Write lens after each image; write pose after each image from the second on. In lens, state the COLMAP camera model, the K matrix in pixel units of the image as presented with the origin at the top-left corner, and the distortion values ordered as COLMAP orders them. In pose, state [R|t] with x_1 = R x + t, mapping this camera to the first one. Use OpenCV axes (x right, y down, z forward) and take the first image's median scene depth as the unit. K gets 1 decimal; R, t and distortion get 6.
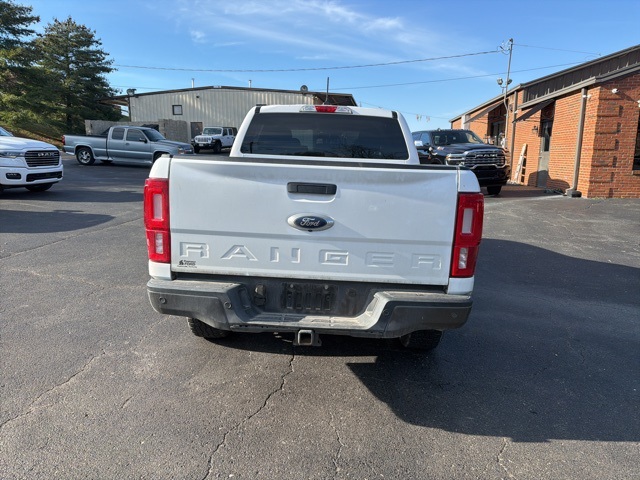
lens RADIAL K [[452.4, 0, 321.0], [0, 452.4, 240.0], [0, 0, 1]] dist [0.036313, -0.043382]
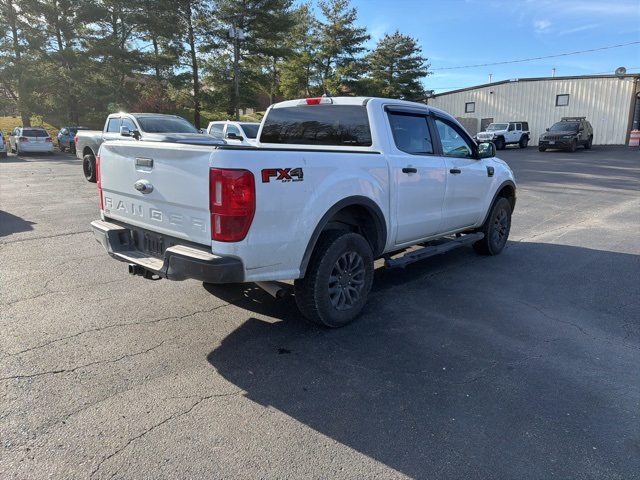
lens RADIAL K [[452.4, 0, 321.0], [0, 452.4, 240.0], [0, 0, 1]] dist [0.036313, -0.043382]
pose [[0.778621, 0.117936, -0.616312, 0.741700], [-0.115930, 0.992308, 0.043425, -0.001331], [0.616693, 0.037638, 0.786304, 0.144046]]
